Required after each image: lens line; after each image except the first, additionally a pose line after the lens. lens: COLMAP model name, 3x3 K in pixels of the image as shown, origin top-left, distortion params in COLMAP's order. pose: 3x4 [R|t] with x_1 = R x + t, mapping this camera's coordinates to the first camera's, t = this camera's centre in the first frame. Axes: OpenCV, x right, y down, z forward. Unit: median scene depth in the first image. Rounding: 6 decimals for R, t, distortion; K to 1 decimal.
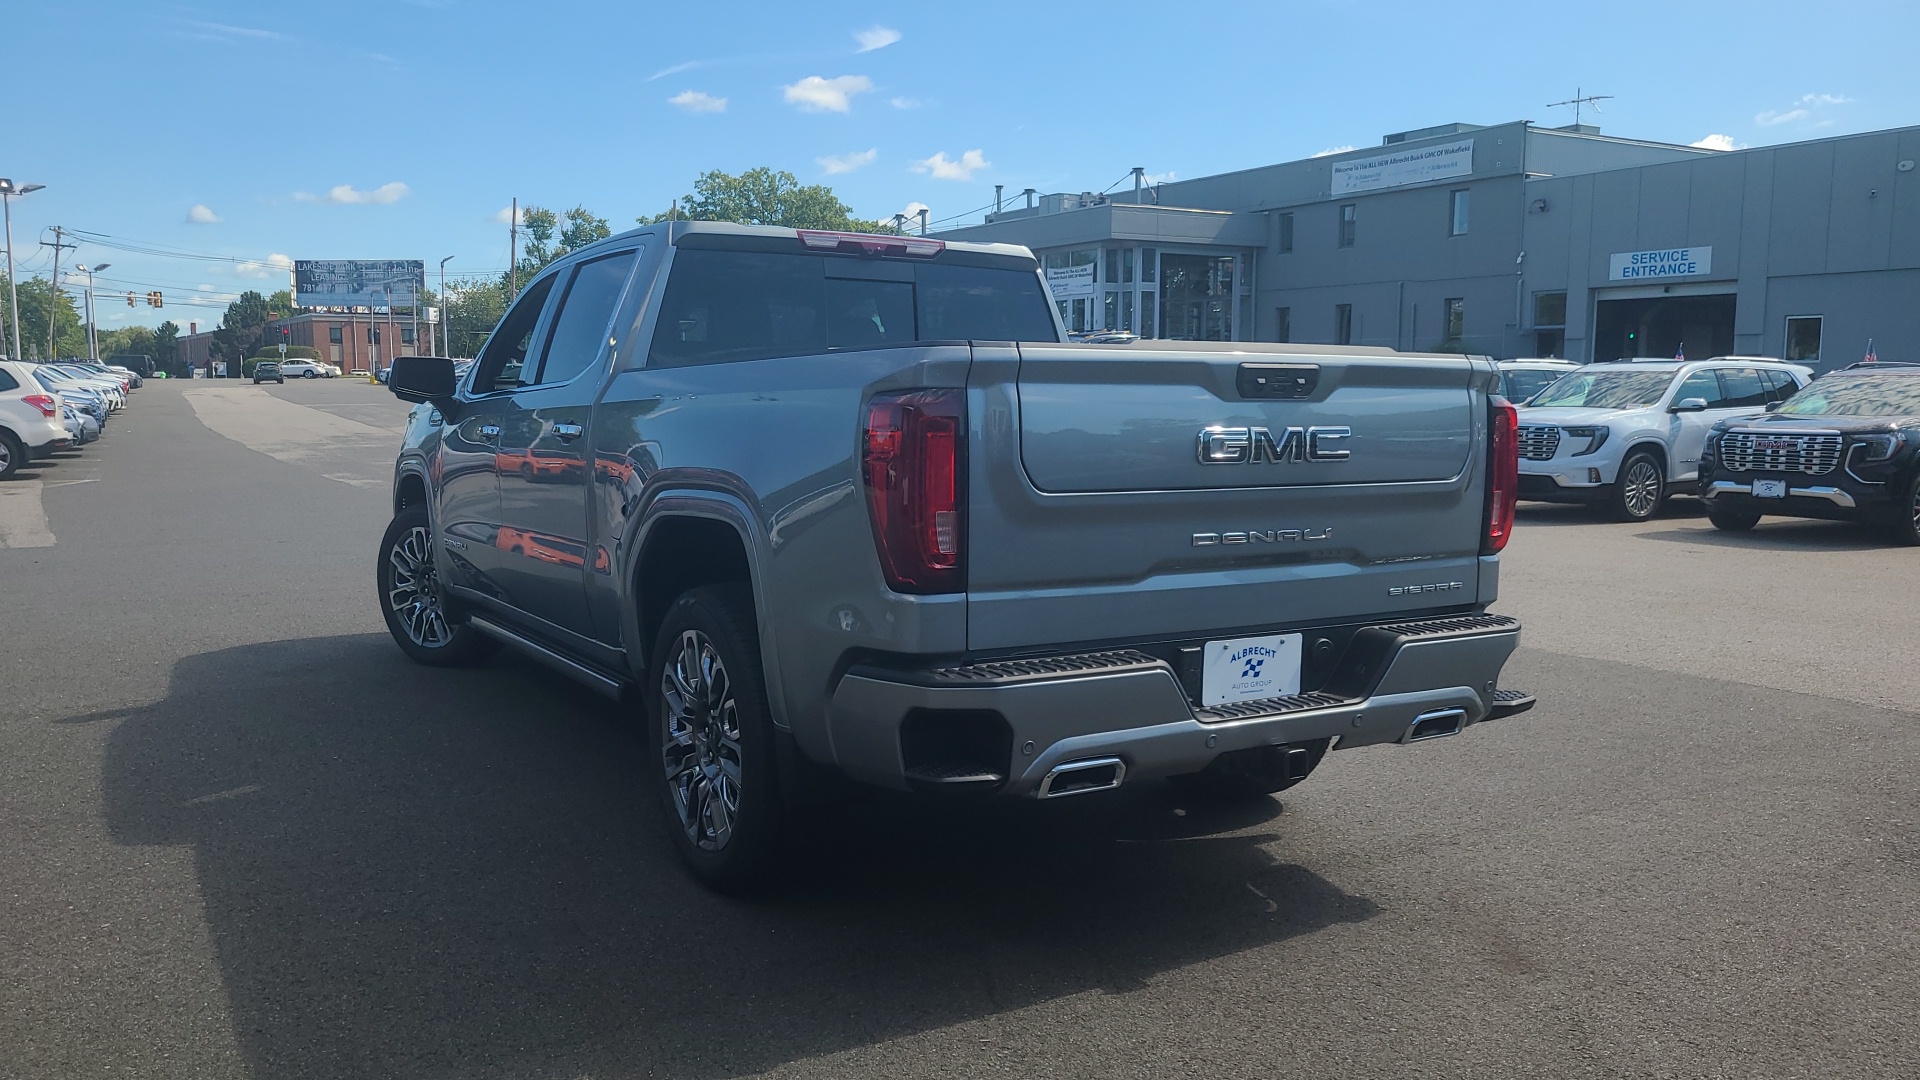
lens RADIAL K [[1415.4, 0, 935.1], [0, 1415.4, 547.8], [0, 0, 1]] dist [0.056299, -0.044481]
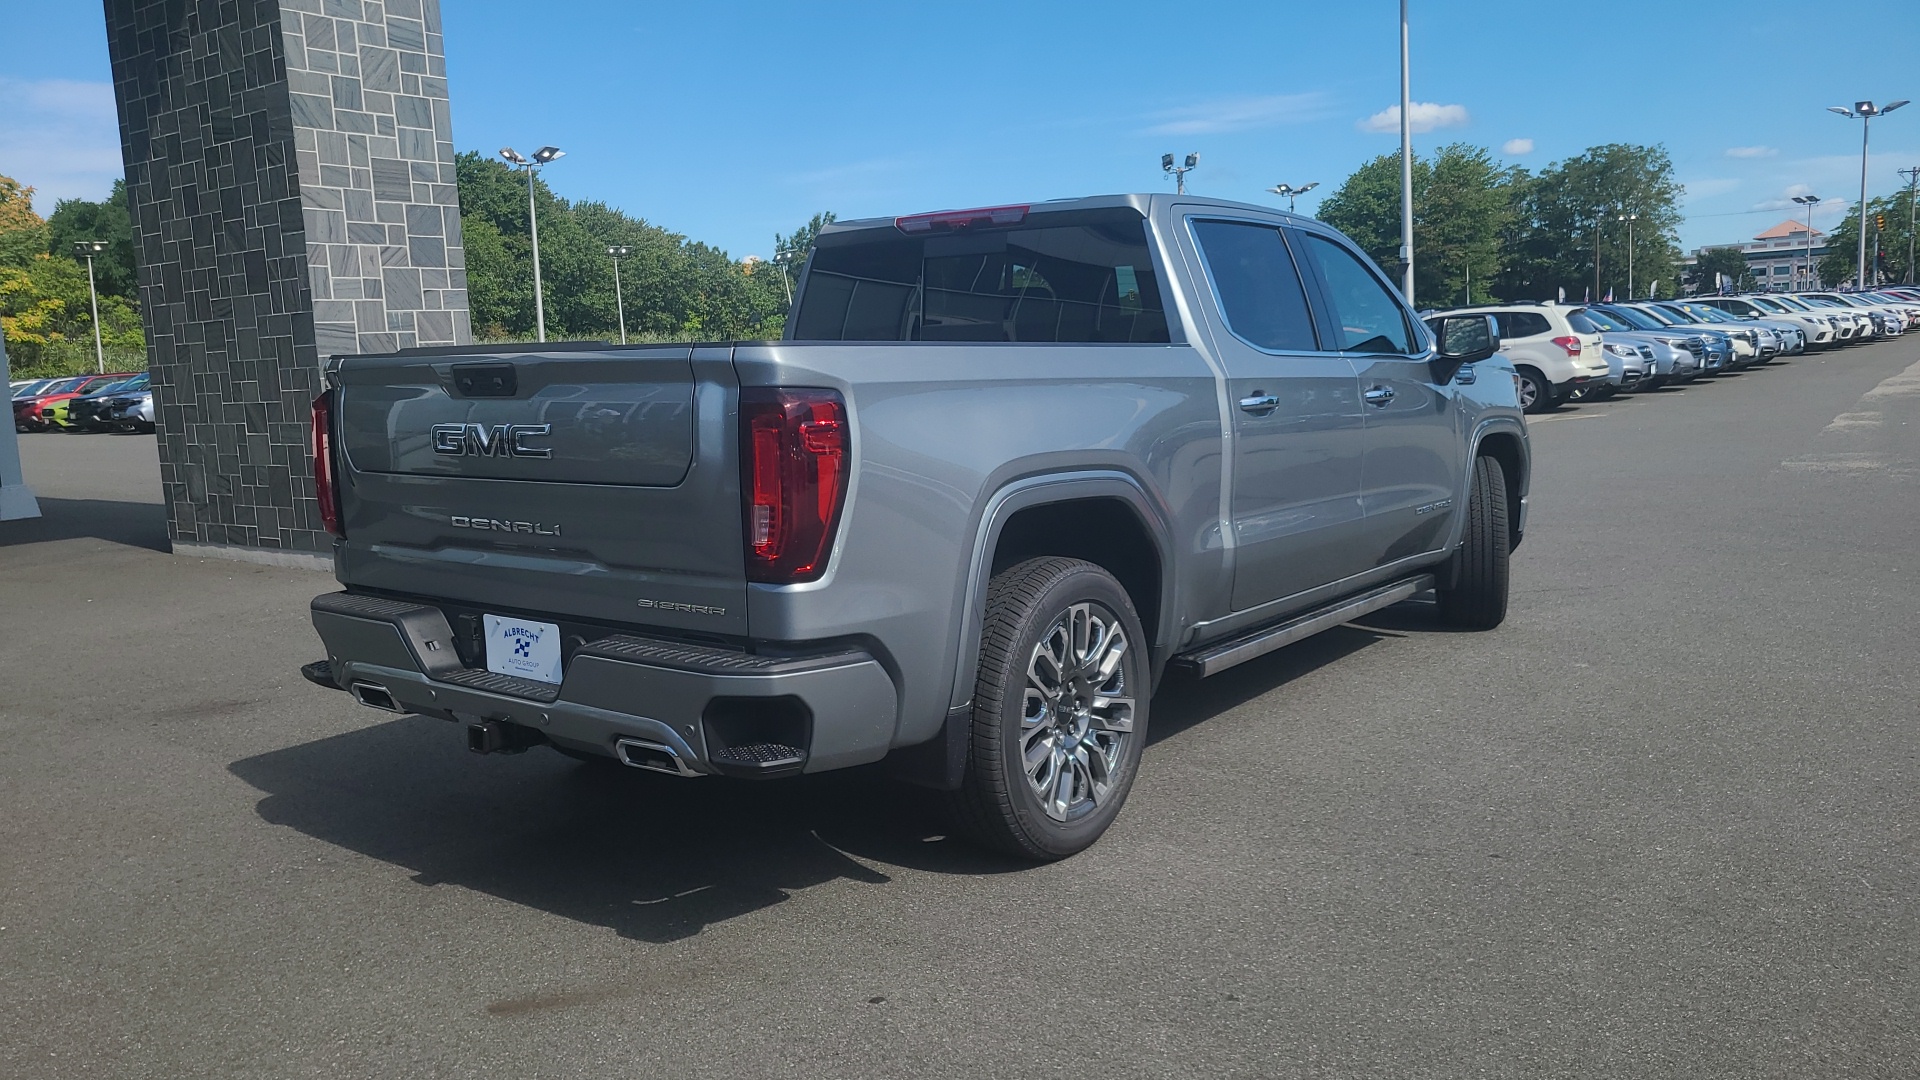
lens RADIAL K [[1421.6, 0, 936.2], [0, 1421.6, 541.4], [0, 0, 1]] dist [0.062874, -0.048289]
pose [[0.381929, 0.104635, -0.918249, 0.211327], [-0.061696, 0.994240, 0.087633, -0.017319], [0.922130, 0.023182, 0.386185, 0.139051]]
